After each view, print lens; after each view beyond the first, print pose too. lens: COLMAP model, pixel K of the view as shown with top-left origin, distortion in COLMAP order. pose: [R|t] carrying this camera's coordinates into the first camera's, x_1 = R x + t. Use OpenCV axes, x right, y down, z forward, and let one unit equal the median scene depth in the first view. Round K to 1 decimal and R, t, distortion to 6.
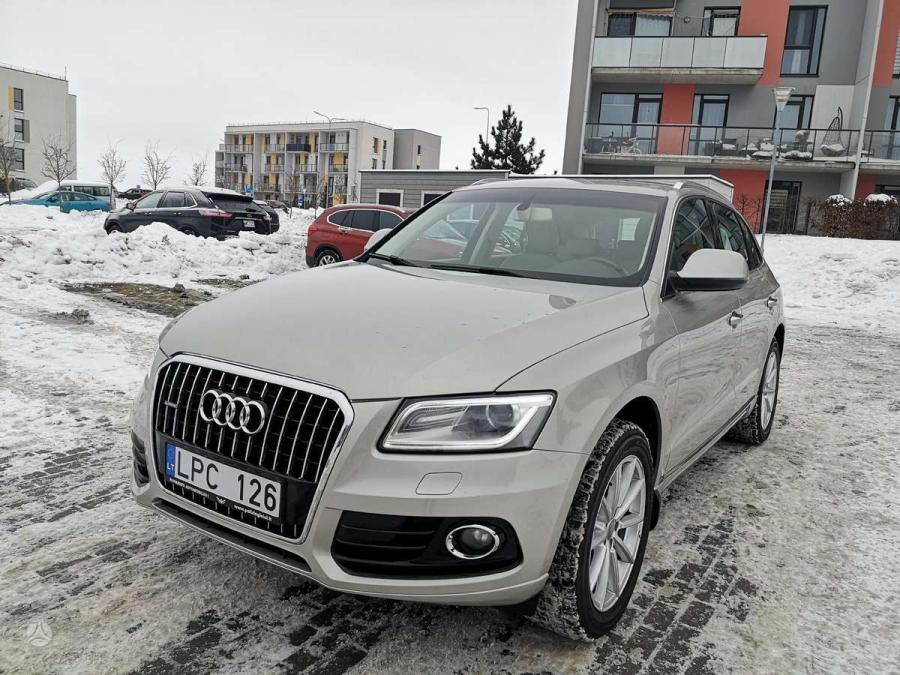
lens RADIAL K [[698.0, 0, 453.7], [0, 698.0, 340.0], [0, 0, 1]] dist [0.058535, -0.045407]
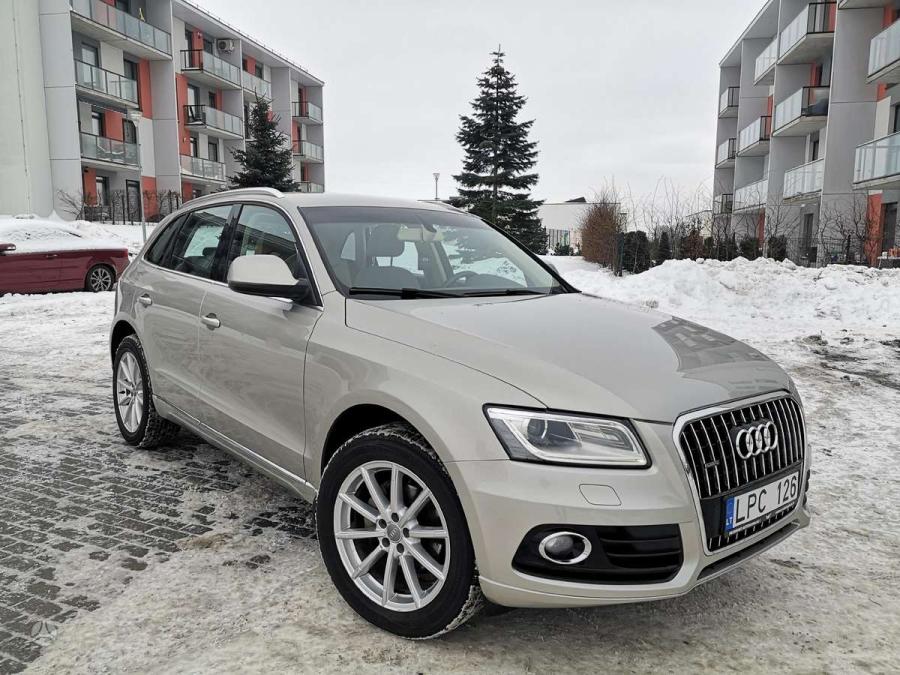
lens RADIAL K [[698.0, 0, 449.5], [0, 698.0, 342.0], [0, 0, 1]] dist [0.058535, -0.045407]
pose [[0.277831, -0.179574, 0.943696, -1.218121], [0.152746, 0.978132, 0.141157, -0.232489], [-0.948408, 0.104928, 0.299185, 0.908695]]
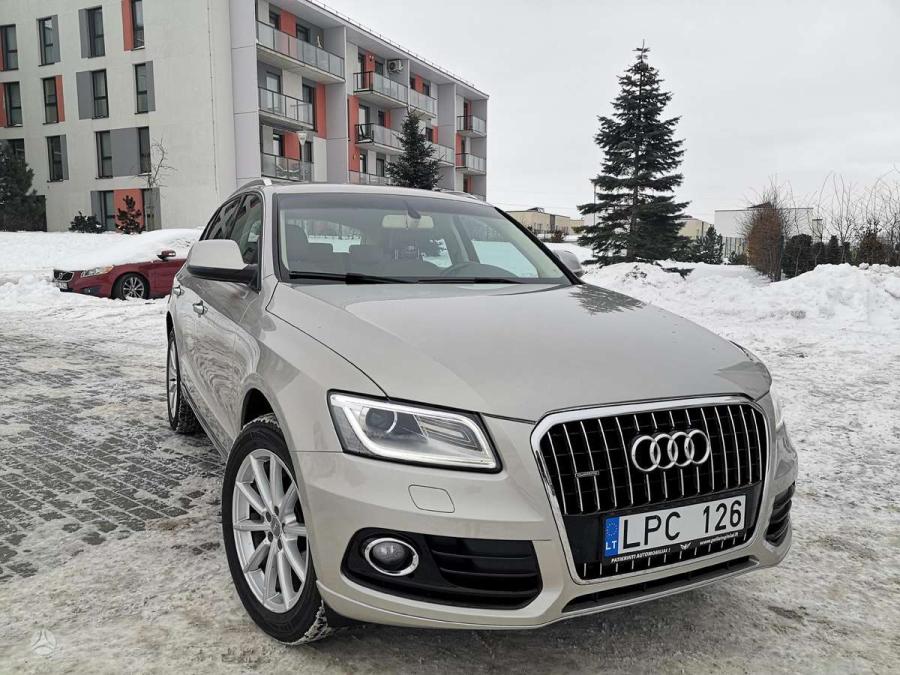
lens RADIAL K [[698.0, 0, 448.3], [0, 698.0, 345.2], [0, 0, 1]] dist [0.058535, -0.045407]
pose [[0.499962, -0.157399, 0.851624, -1.001079], [0.151784, 0.984051, 0.092767, -0.133102], [-0.852643, 0.082883, 0.515879, 0.623340]]
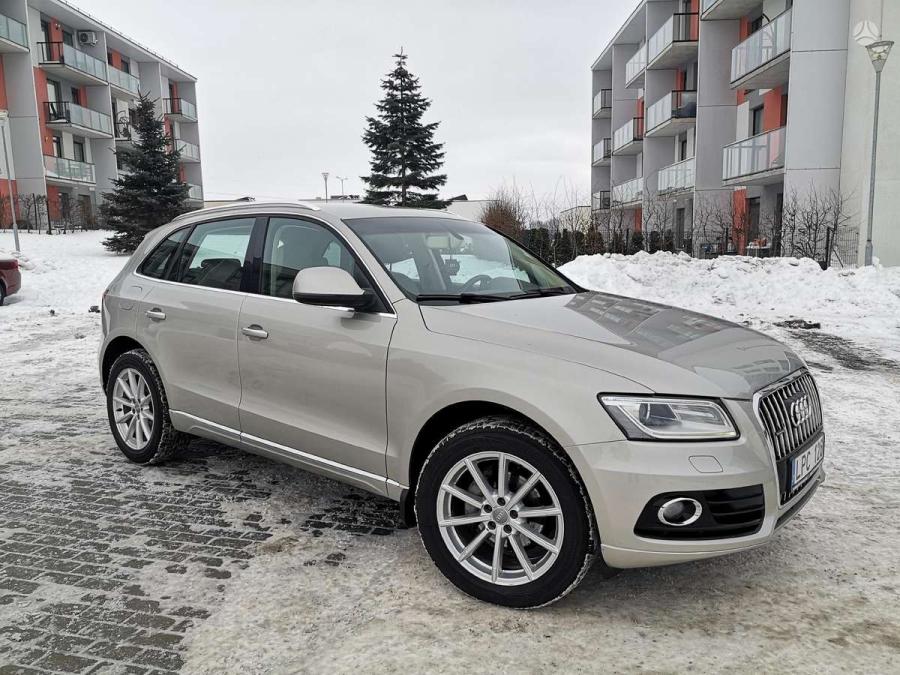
lens RADIAL K [[698.0, 0, 449.4], [0, 698.0, 344.3], [0, 0, 1]] dist [0.058535, -0.045407]
pose [[0.110301, -0.194748, 0.974632, -1.370206], [0.175356, 0.969045, 0.173786, -0.301808], [-0.978307, 0.151739, 0.141037, 1.180716]]
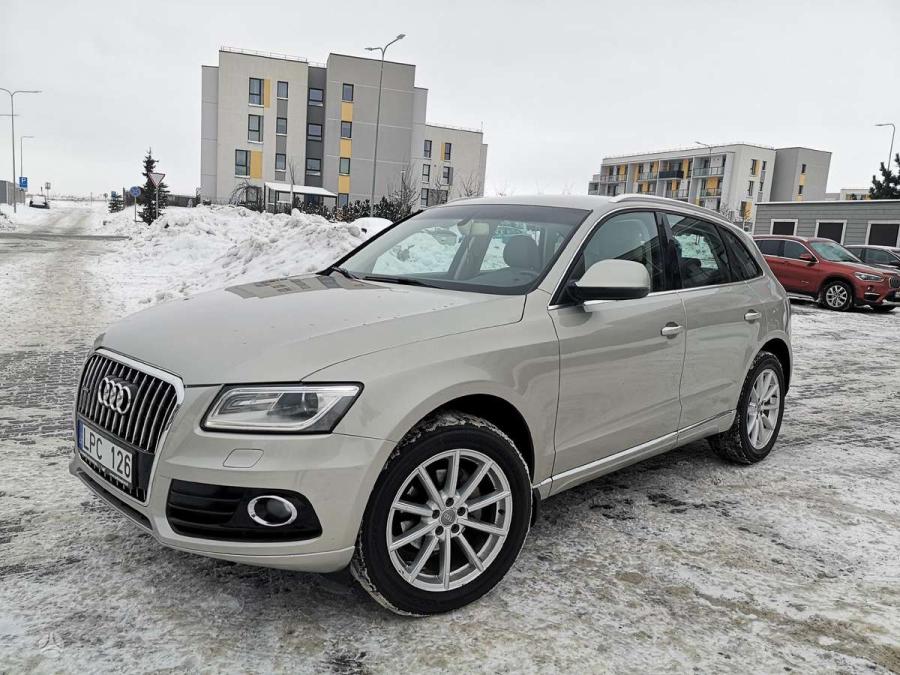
lens RADIAL K [[698.0, 0, 447.1], [0, 698.0, 338.1], [0, 0, 1]] dist [0.058535, -0.045407]
pose [[0.979856, 0.012077, -0.199341, 0.392218], [-0.018508, 0.999365, -0.030432, 0.025413], [0.198847, 0.033509, 0.979458, -0.058341]]
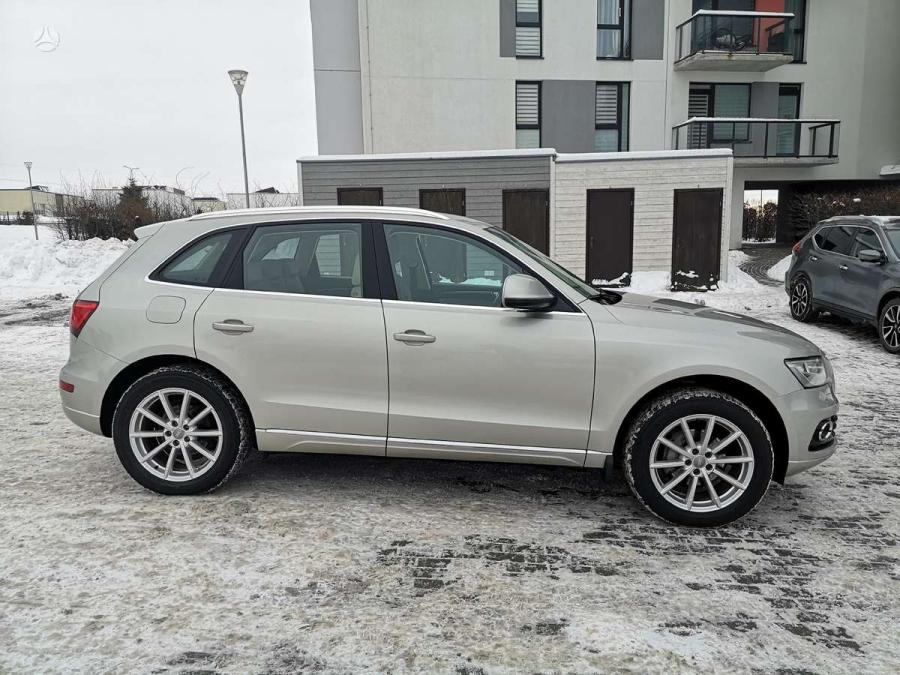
lens RADIAL K [[698.0, 0, 449.4], [0, 698.0, 339.8], [0, 0, 1]] dist [0.058535, -0.045407]
pose [[-0.473135, -0.192505, 0.859700, -1.316482], [0.107220, 0.955999, 0.273076, -0.528643], [-0.874441, 0.221379, -0.431676, 2.308354]]
